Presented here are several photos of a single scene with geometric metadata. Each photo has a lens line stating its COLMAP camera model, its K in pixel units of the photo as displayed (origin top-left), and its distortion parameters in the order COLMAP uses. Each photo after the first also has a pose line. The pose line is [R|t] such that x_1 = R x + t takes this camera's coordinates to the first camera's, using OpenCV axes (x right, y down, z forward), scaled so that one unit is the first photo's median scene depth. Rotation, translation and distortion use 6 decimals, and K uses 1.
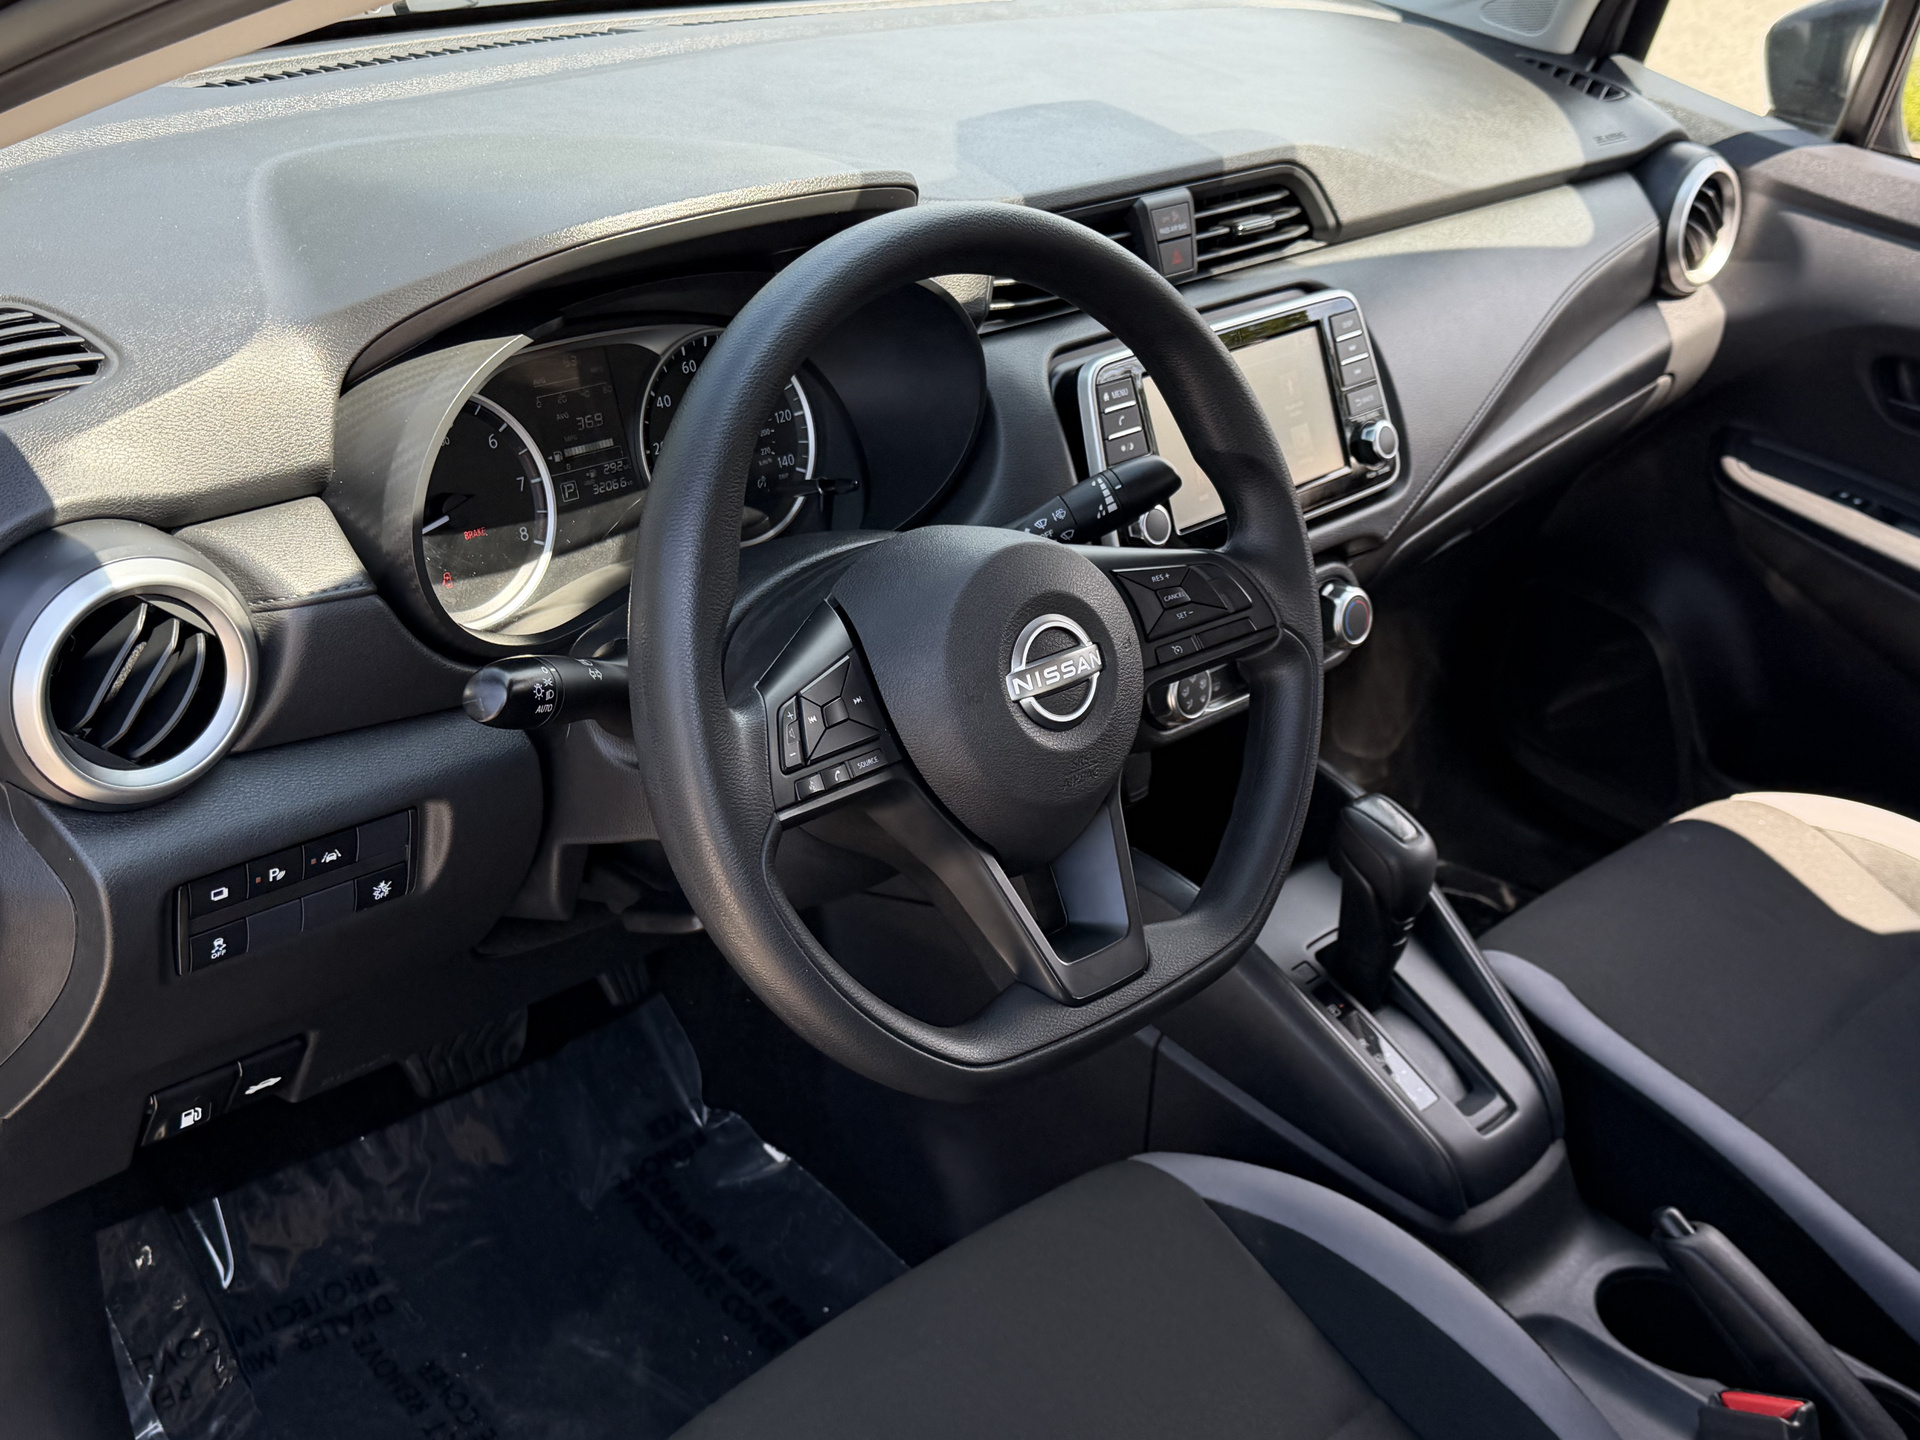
lens RADIAL K [[2148.2, 0, 960.2], [0, 2148.2, 738.5], [0, 0, 1]] dist [0.114218, 0.000000]
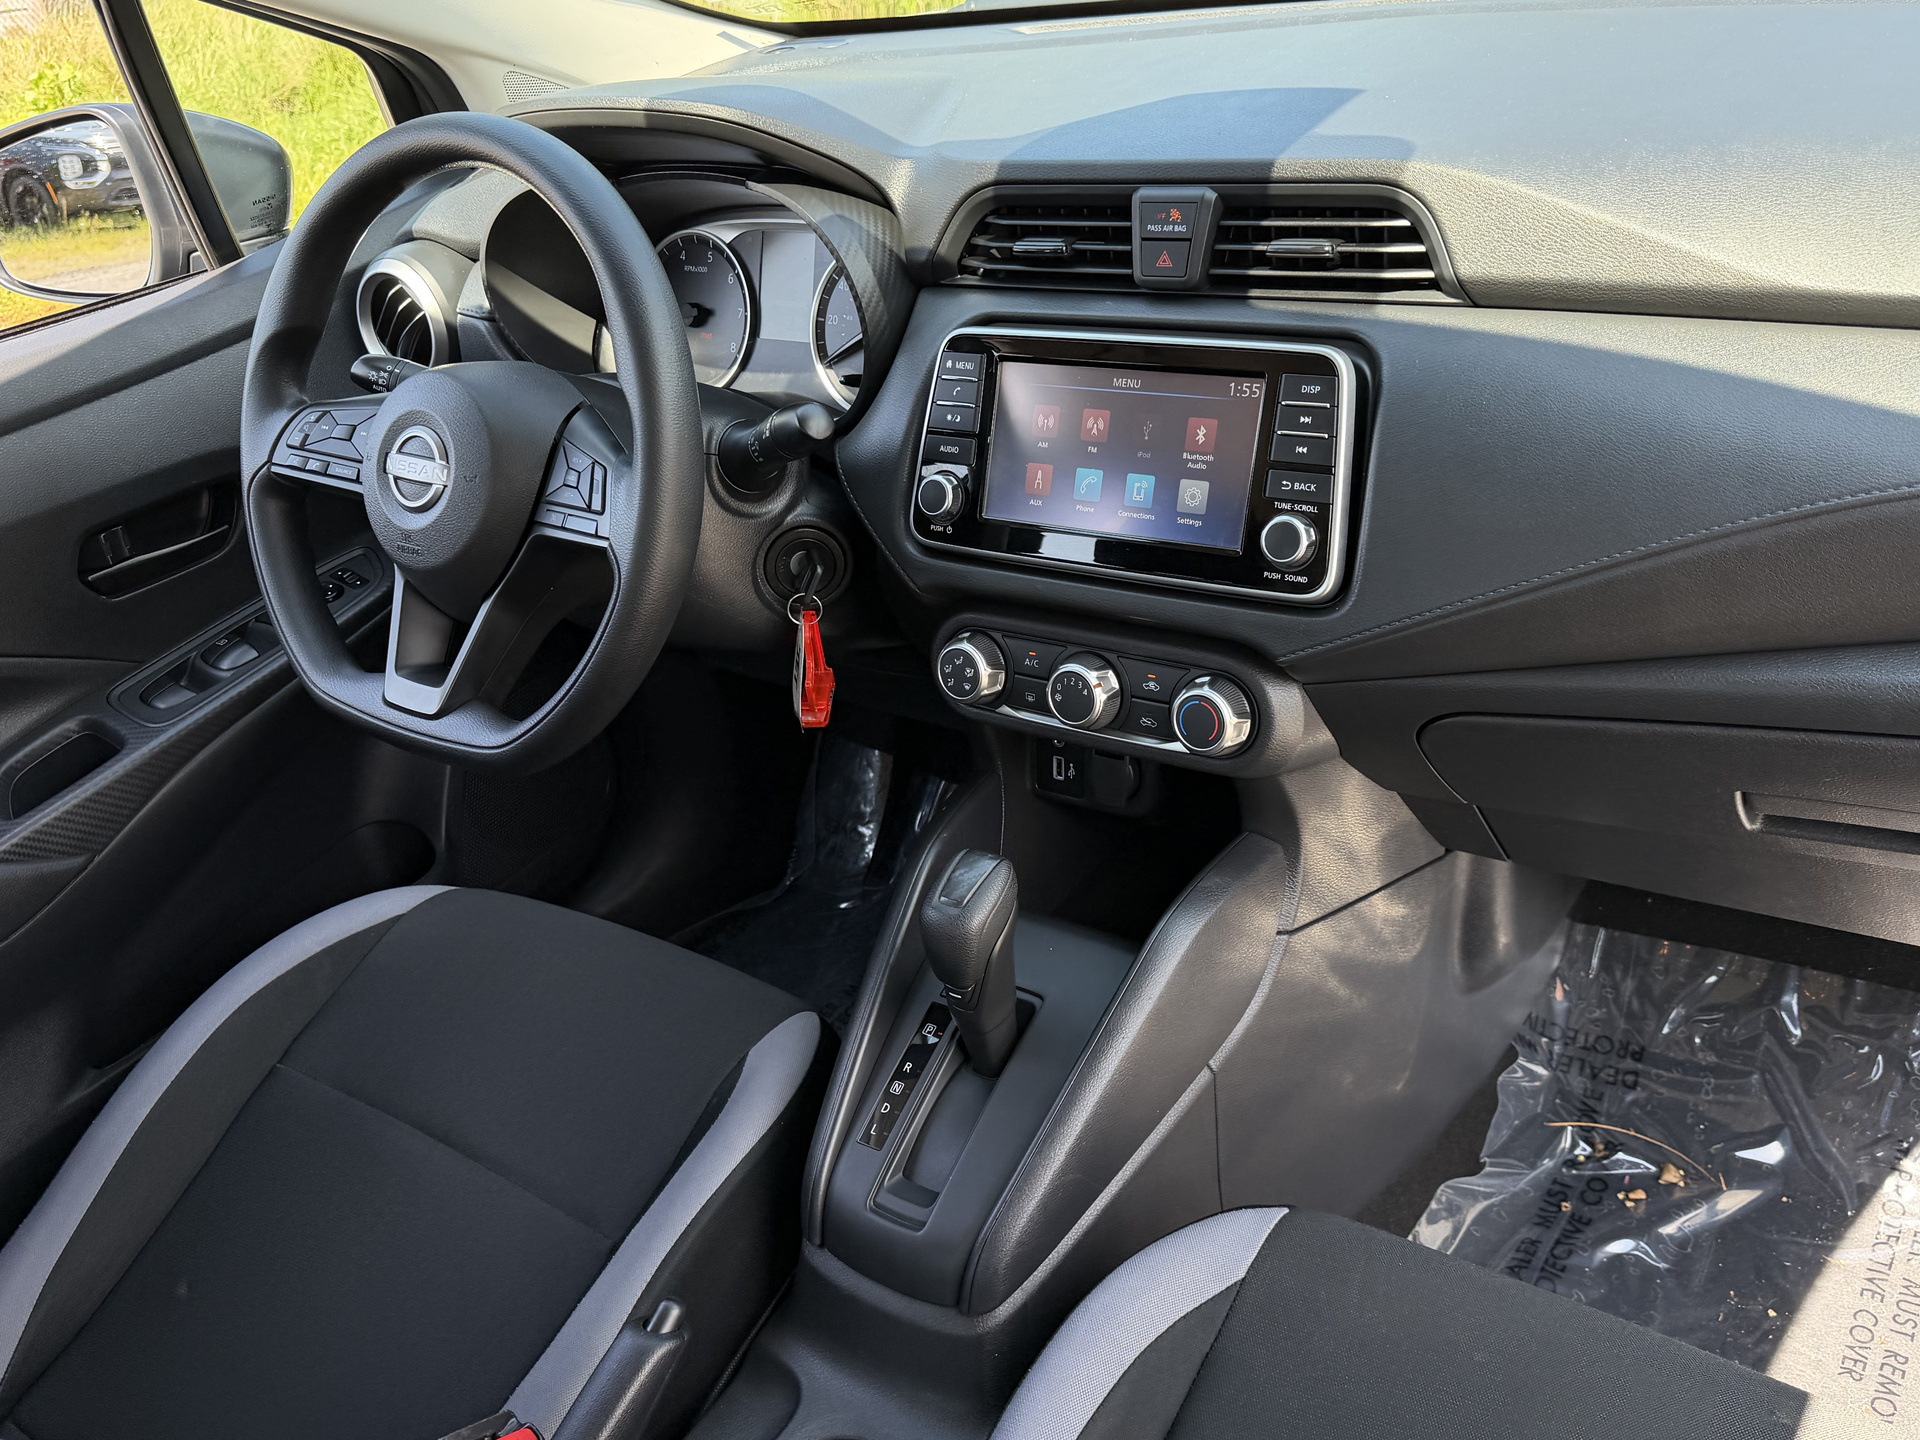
lens RADIAL K [[1662.3, 0, 964.3], [0, 1662.3, 728.4], [0, 0, 1]] dist [0.094514, -0.020428]
pose [[0.160107, 0.408690, -0.898520, 0.829907], [-0.331034, 0.879780, 0.341179, -0.269532], [0.929937, 0.242815, 0.276149, 0.792927]]
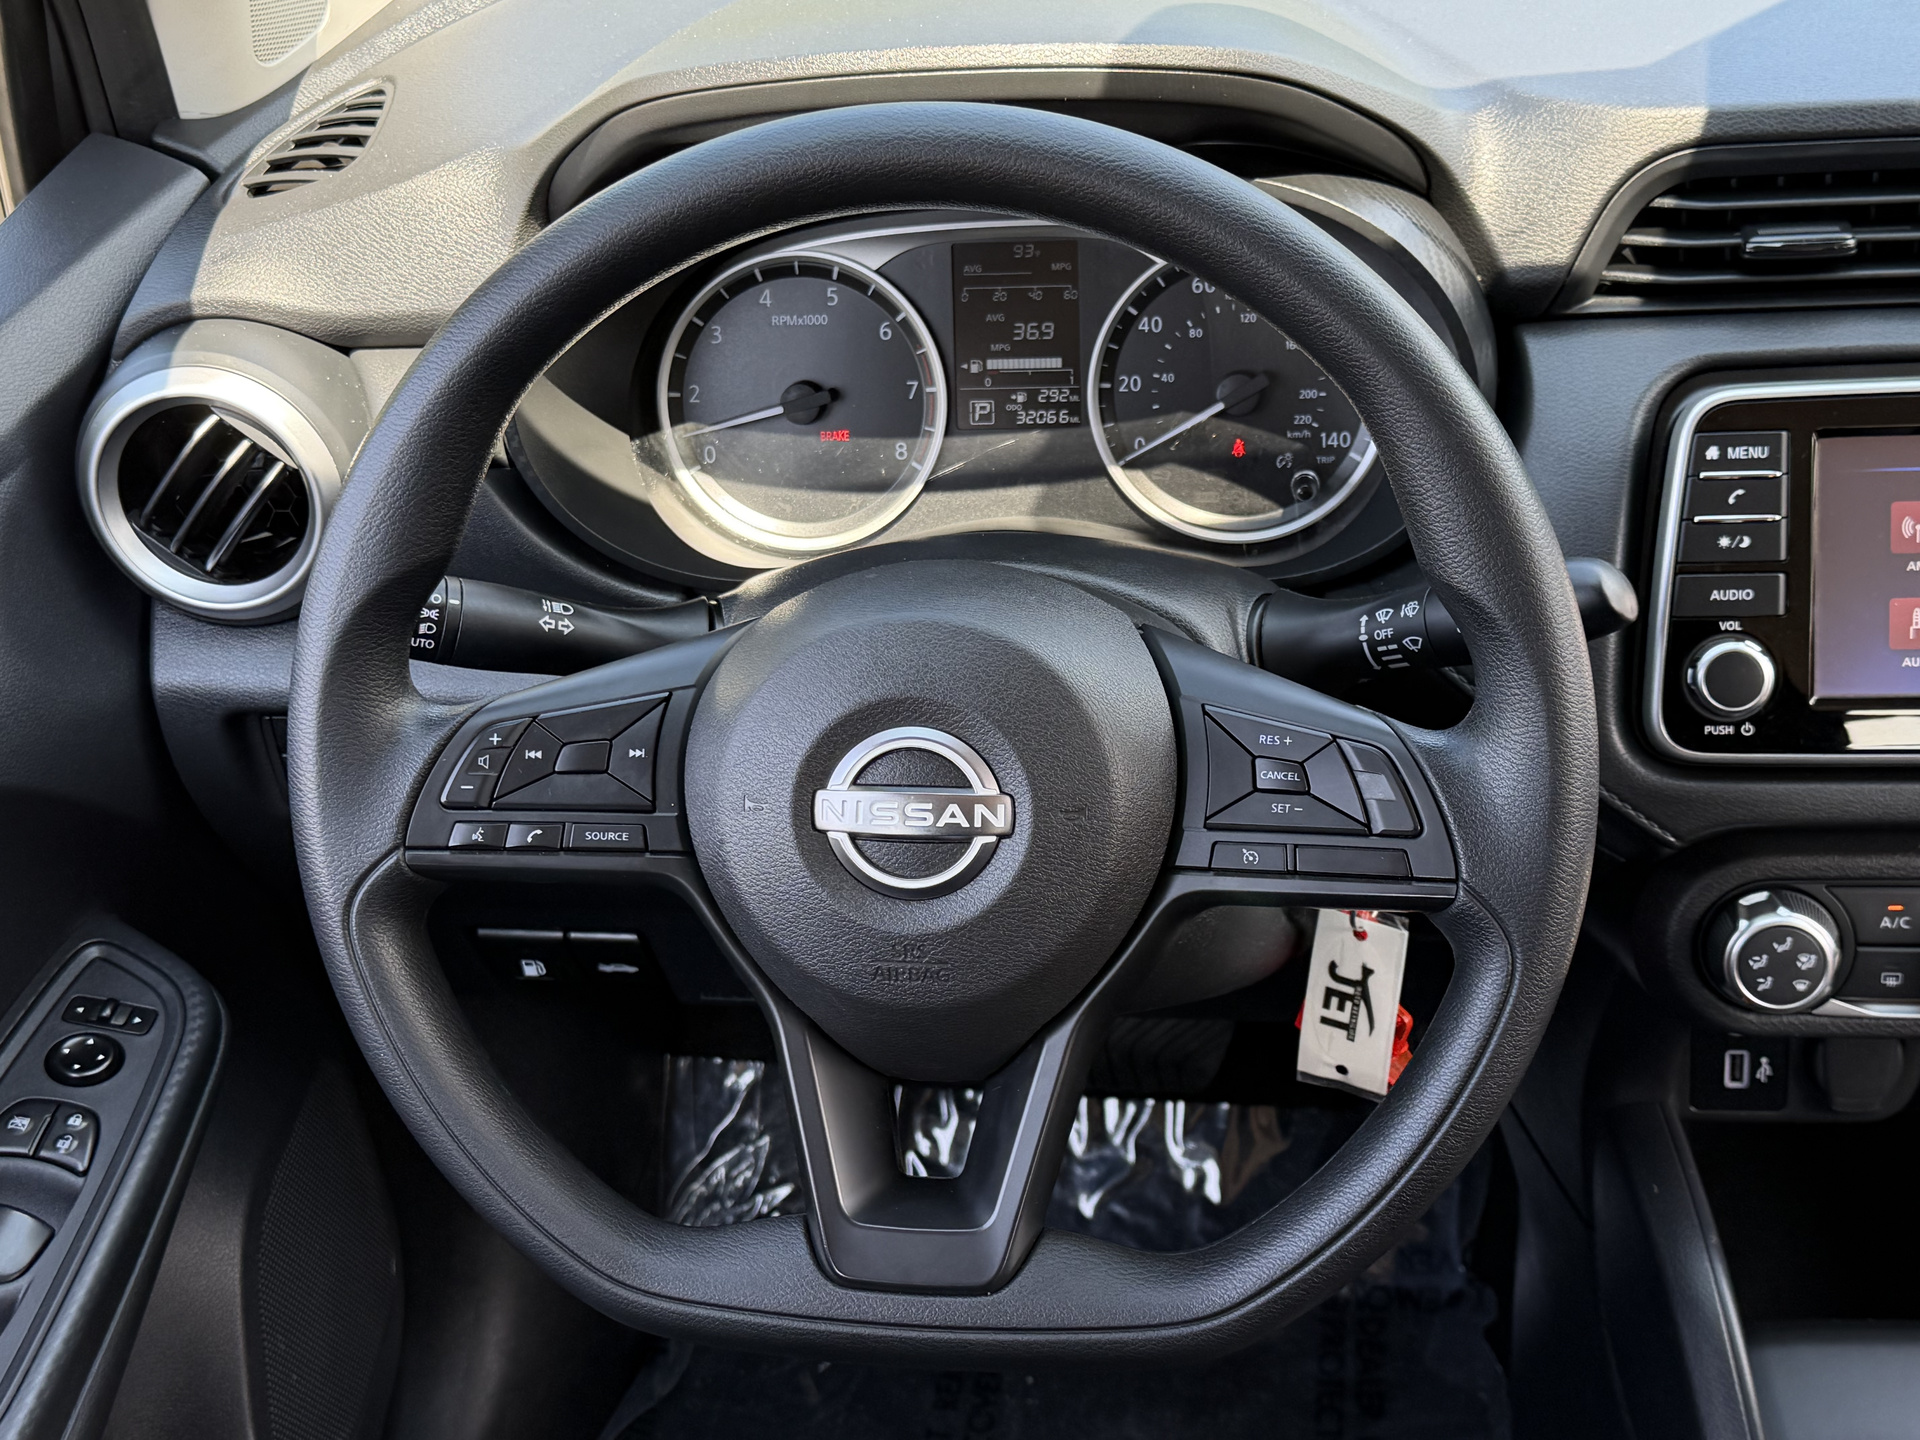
lens RADIAL K [[2453.2, 0, 983.8], [0, 2453.2, 714.3], [0, 0, 1]] dist [0.127594, 0.000000]
pose [[0.617368, 0.305010, -0.725139, 0.451365], [-0.267590, 0.948233, 0.171028, -0.147101], [0.739765, 0.088453, 0.667026, 0.372278]]
